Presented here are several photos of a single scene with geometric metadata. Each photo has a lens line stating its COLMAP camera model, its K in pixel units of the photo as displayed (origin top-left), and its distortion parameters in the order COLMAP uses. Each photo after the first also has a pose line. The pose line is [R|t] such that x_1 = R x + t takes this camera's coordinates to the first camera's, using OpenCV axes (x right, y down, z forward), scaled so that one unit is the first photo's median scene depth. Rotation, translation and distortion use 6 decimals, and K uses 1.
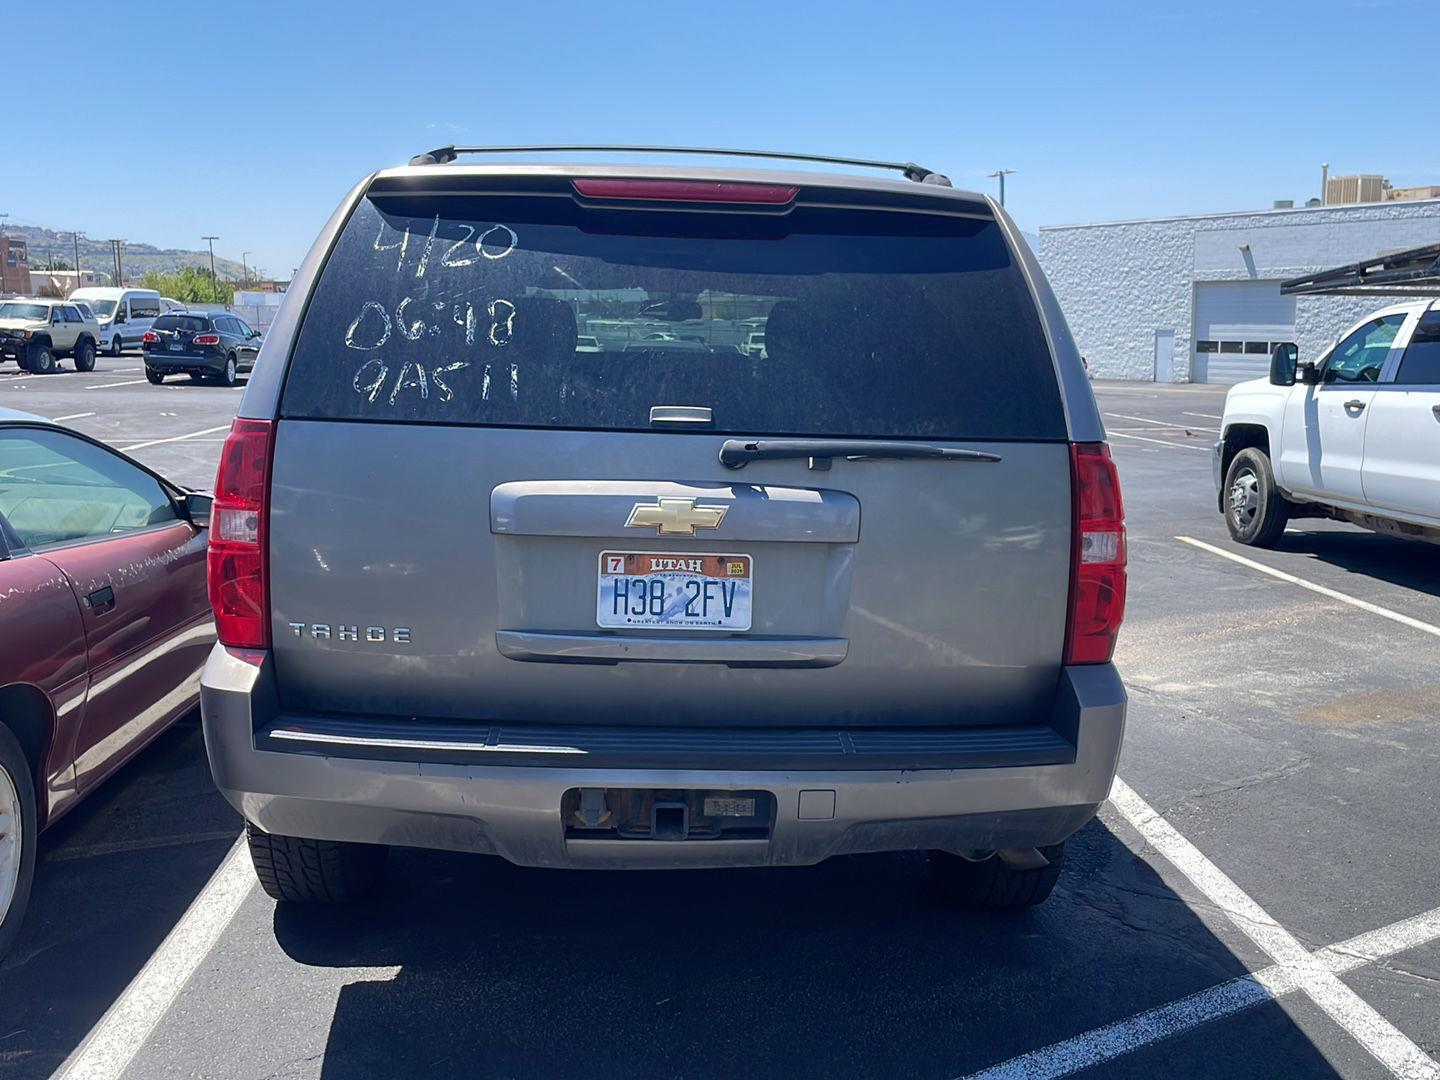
lens RADIAL K [[1405.9, 0, 718.4], [0, 1405.9, 536.1], [0, 0, 1]] dist [0.042590, 0.000000]
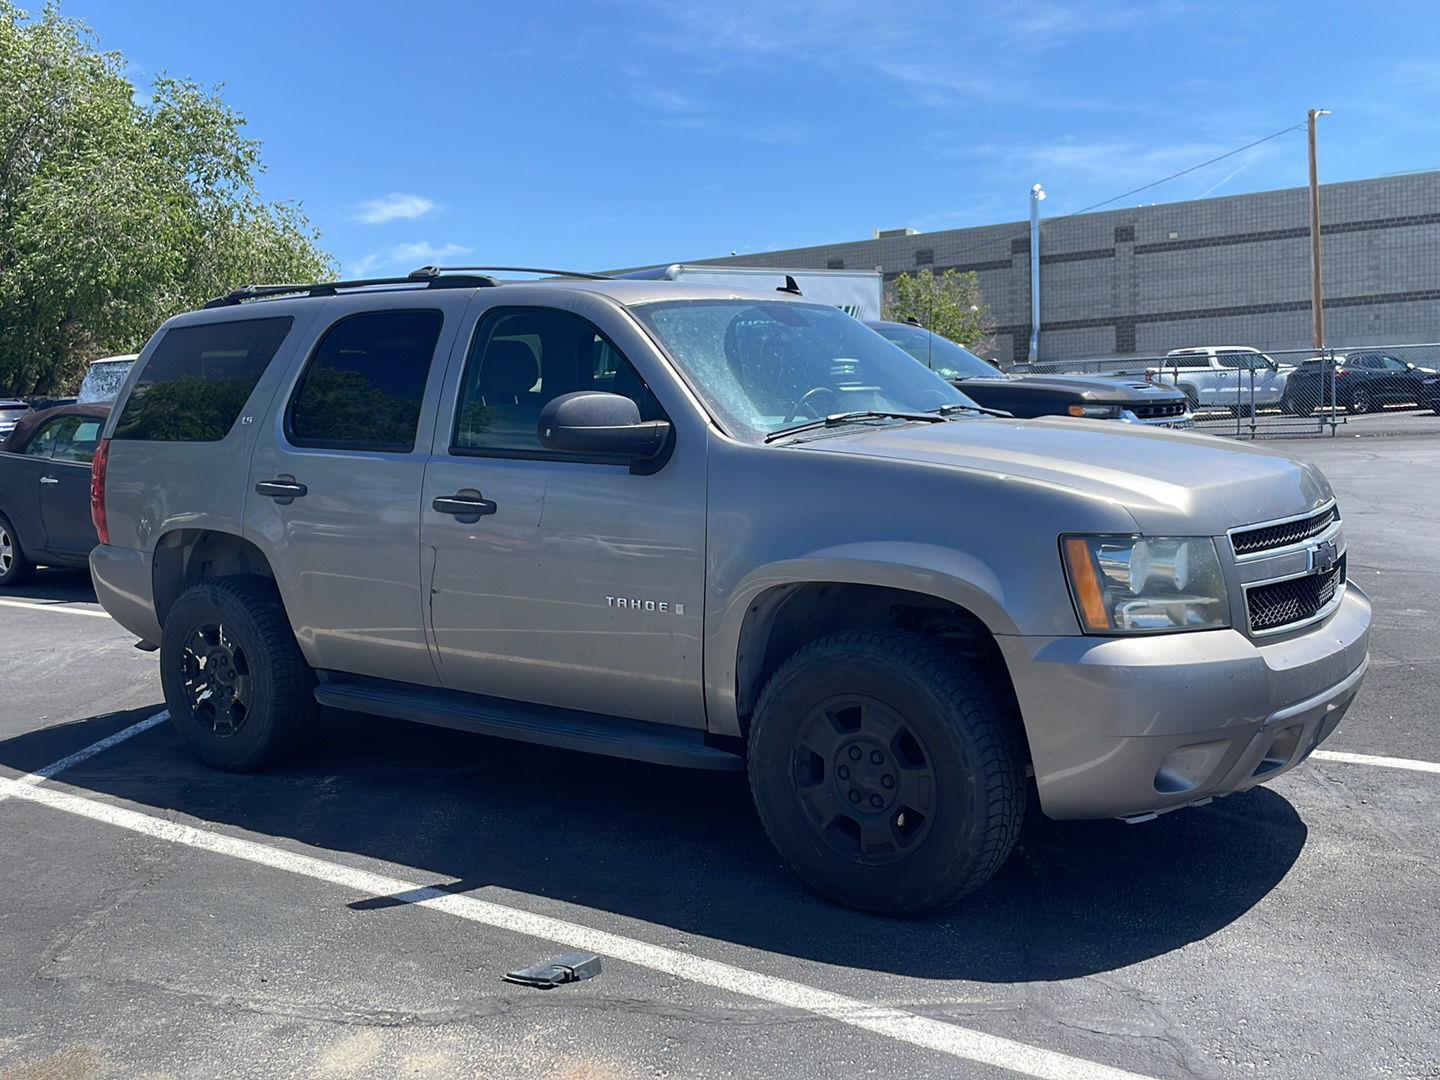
lens RADIAL K [[1405.9, 0, 715.1], [0, 1405.9, 537.8], [0, 0, 1]] dist [0.042590, 0.000000]
pose [[-0.626703, 0.078396, -0.775305, 1.418747], [-0.087961, 0.981451, 0.170341, -0.381123], [0.774278, 0.174950, -0.608182, 3.170109]]
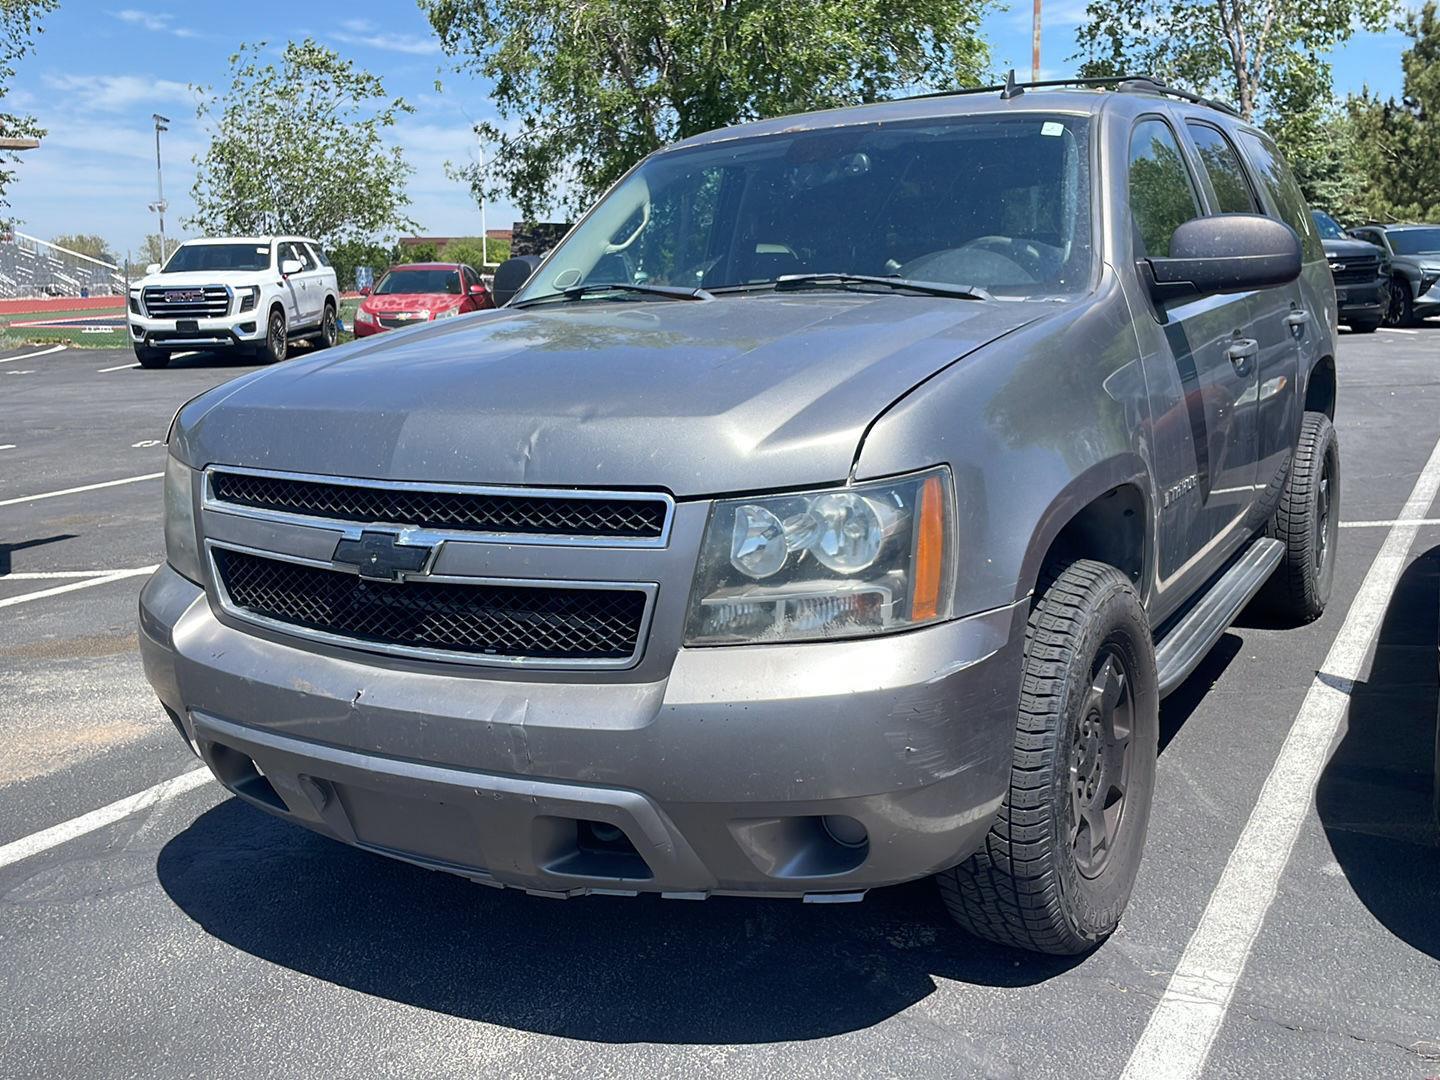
lens RADIAL K [[1405.9, 0, 719.3], [0, 1405.9, 539.3], [0, 0, 1]] dist [0.042590, 0.000000]
pose [[-0.842860, -0.093092, 0.530019, -0.757428], [0.090385, 0.946441, 0.309967, -0.436102], [-0.530487, 0.309165, -0.789304, 3.359149]]
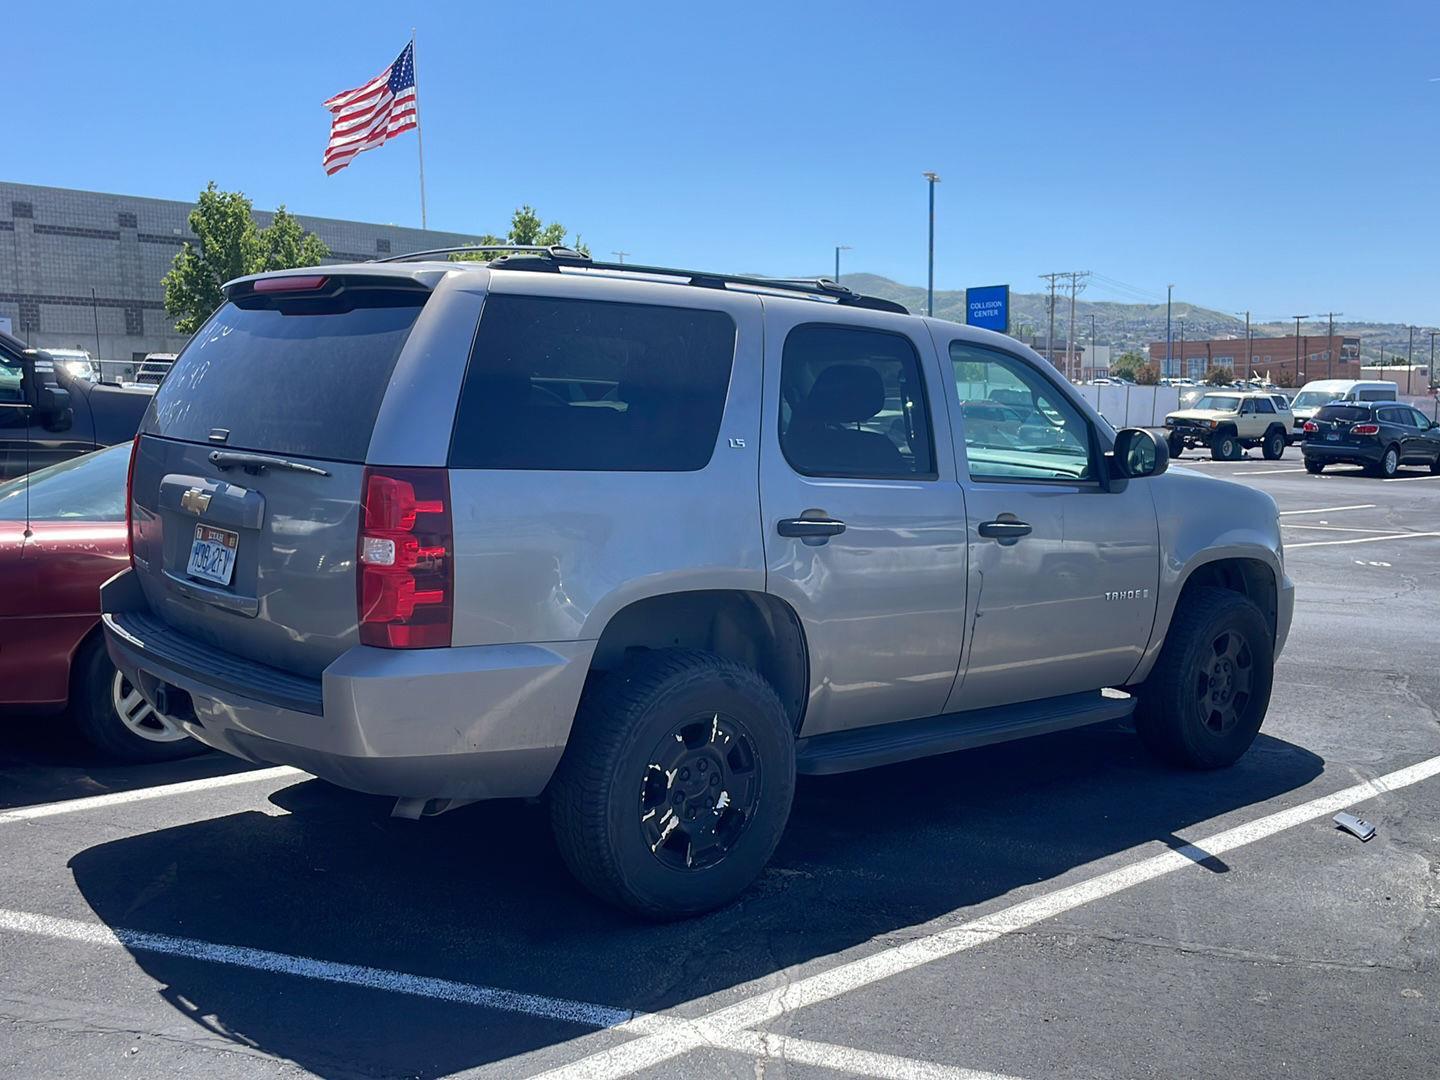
lens RADIAL K [[1405.9, 0, 719.3], [0, 1405.9, 539.2], [0, 0, 1]] dist [0.042590, 0.000000]
pose [[0.632389, 0.074503, -0.771060, 1.447606], [-0.123660, 0.992309, -0.005540, -0.033381], [0.764717, 0.098853, 0.636739, 0.459208]]
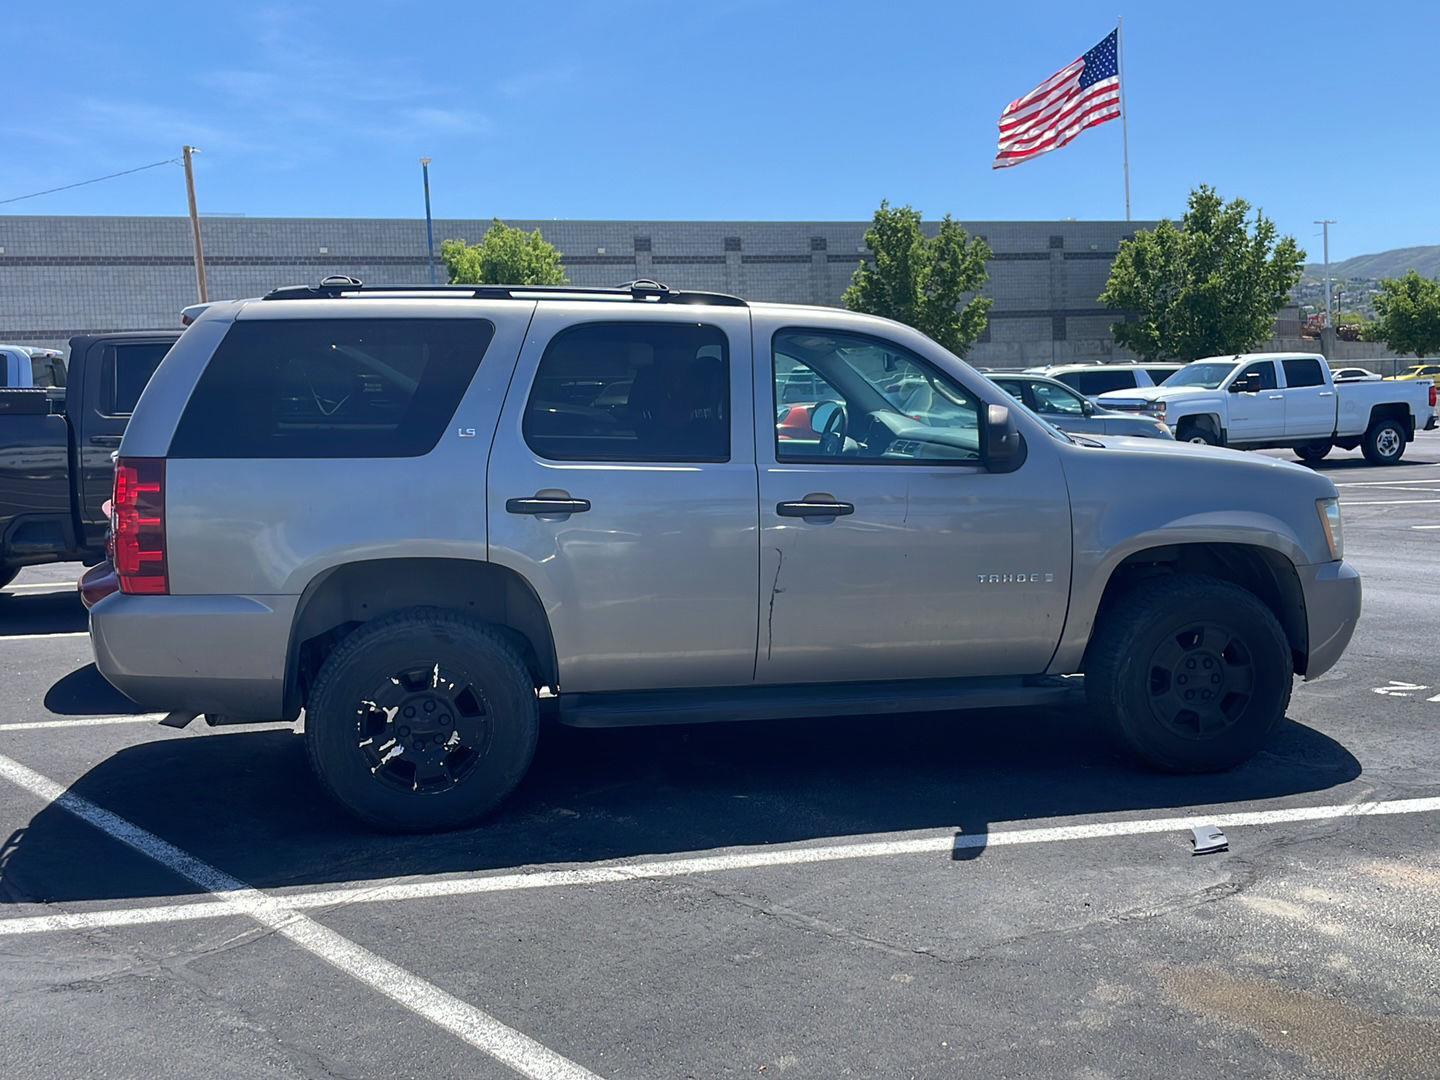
lens RADIAL K [[1405.9, 0, 712.6], [0, 1405.9, 549.3], [0, 0, 1]] dist [0.042590, 0.000000]
pose [[0.170311, 0.086533, -0.981584, 2.081531], [-0.116781, 0.990889, 0.067091, -0.156867], [0.978446, 0.103204, 0.178865, 1.432610]]
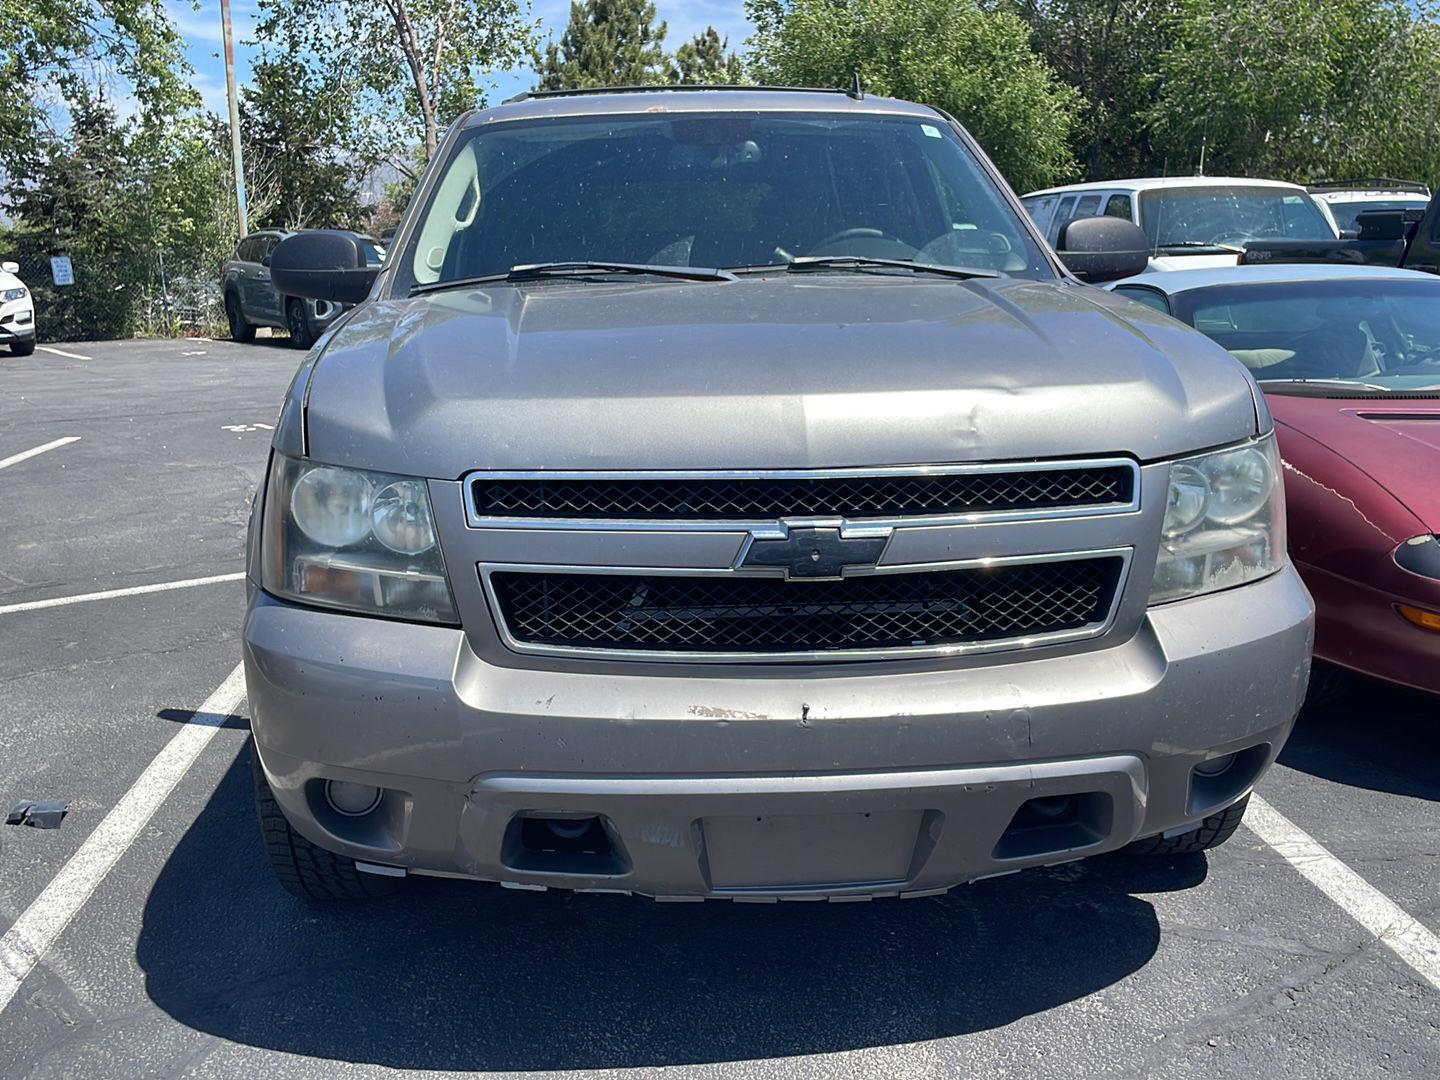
lens RADIAL K [[1405.9, 0, 717.1], [0, 1405.9, 539.0], [0, 0, 1]] dist [0.042590, 0.000000]
pose [[-0.999176, -0.000183, -0.040584, -0.016605], [-0.013481, 0.944710, 0.327629, -0.437440], [0.038280, 0.327906, -0.943934, 3.521254]]
